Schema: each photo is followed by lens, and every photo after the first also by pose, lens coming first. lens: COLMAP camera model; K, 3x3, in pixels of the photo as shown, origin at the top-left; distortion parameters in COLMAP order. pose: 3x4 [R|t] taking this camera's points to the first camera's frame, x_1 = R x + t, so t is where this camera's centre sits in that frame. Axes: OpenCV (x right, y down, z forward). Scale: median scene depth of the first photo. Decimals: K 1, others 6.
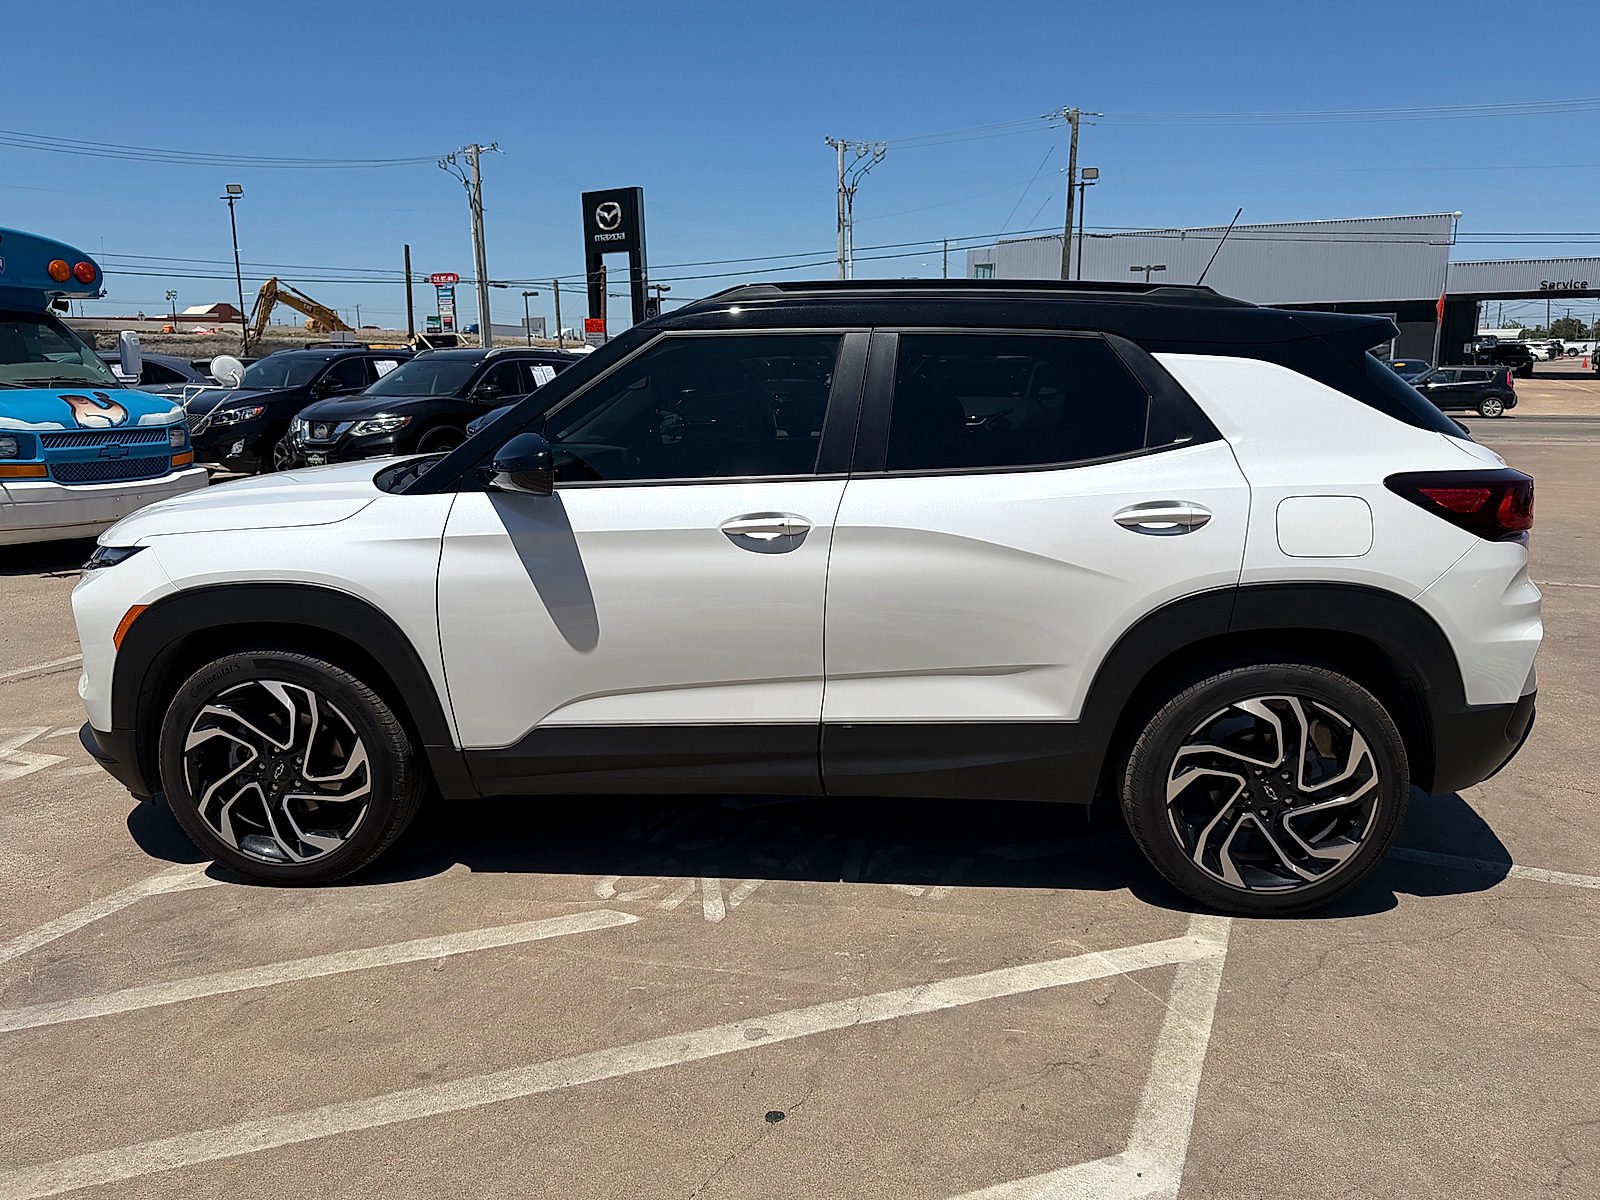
lens RADIAL K [[1218.5, 0, 800.0], [0, 1218.5, 600.0], [0, 0, 1]] dist [0.019668, -0.002161]
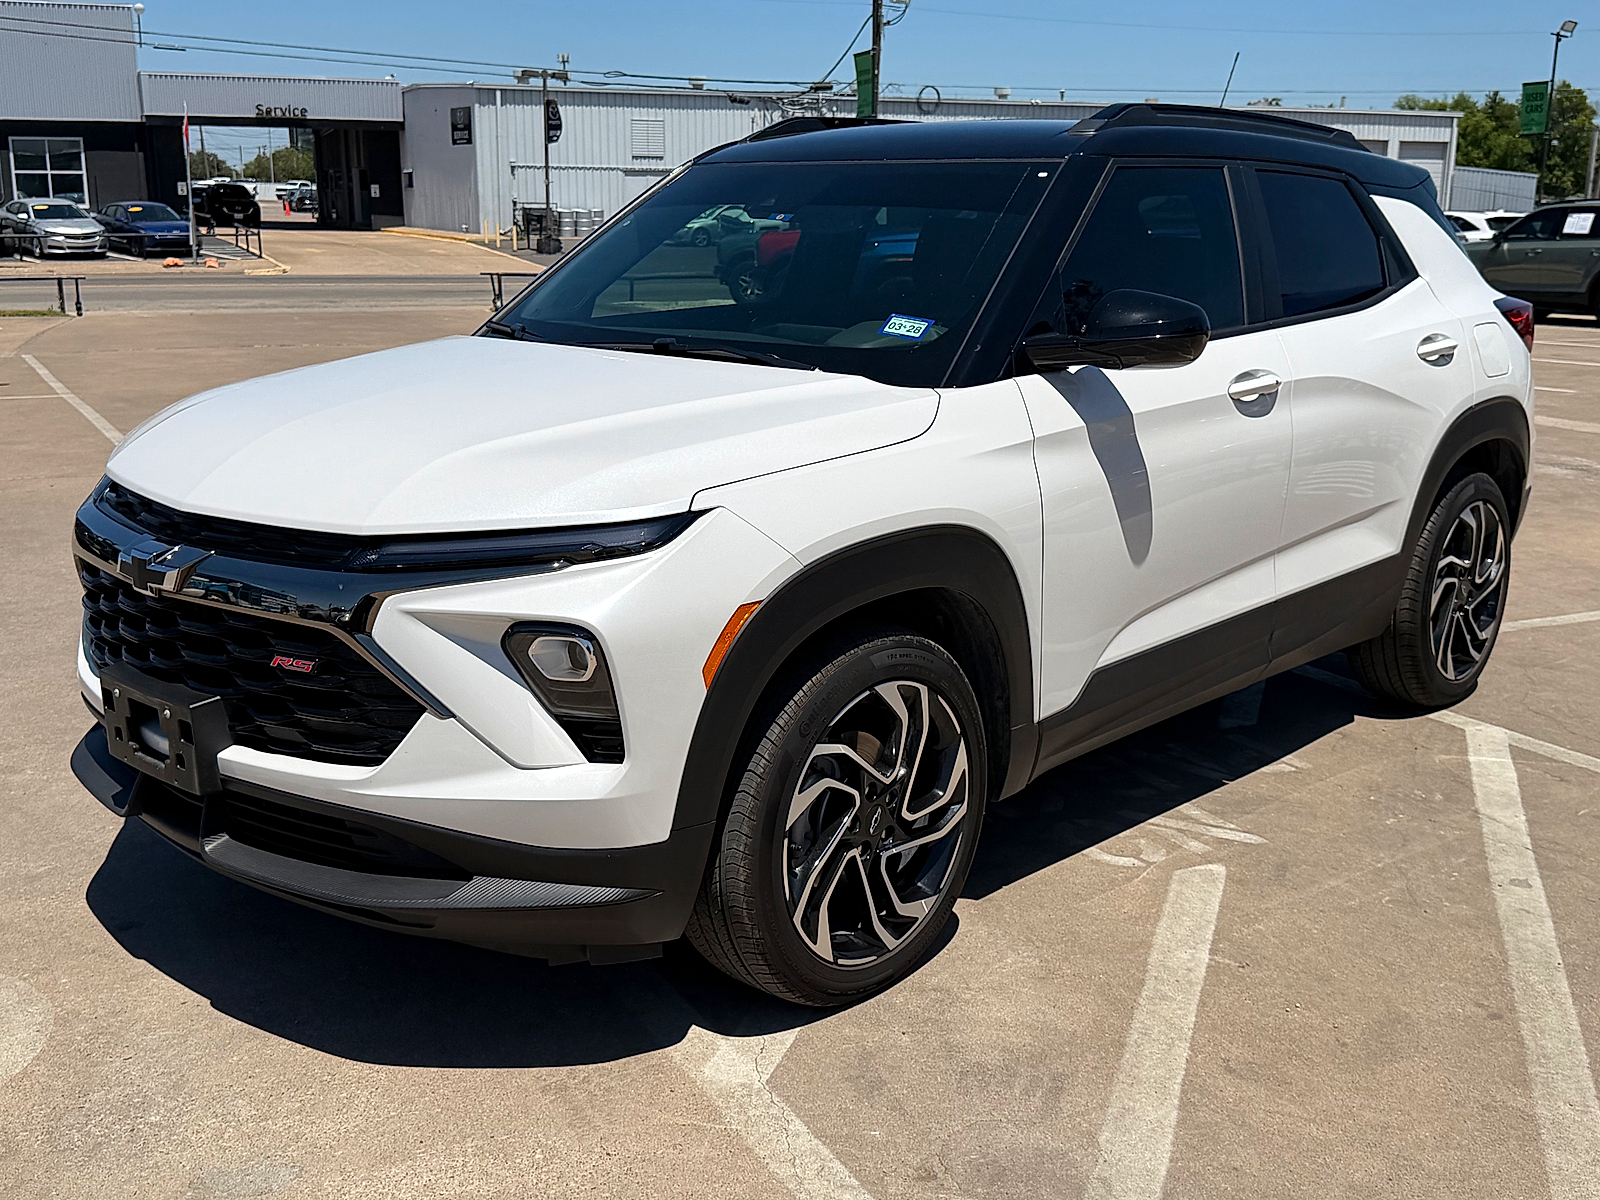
lens RADIAL K [[1727.8, 0, 800.0], [0, 1727.8, 600.0], [0, 0, 1]] dist [0.203306, -0.532078]
pose [[0.596891, -0.165285, 0.785113, -1.200857], [0.142644, 0.984822, 0.098881, -0.077582], [-0.789541, 0.052970, 0.611408, 0.471866]]
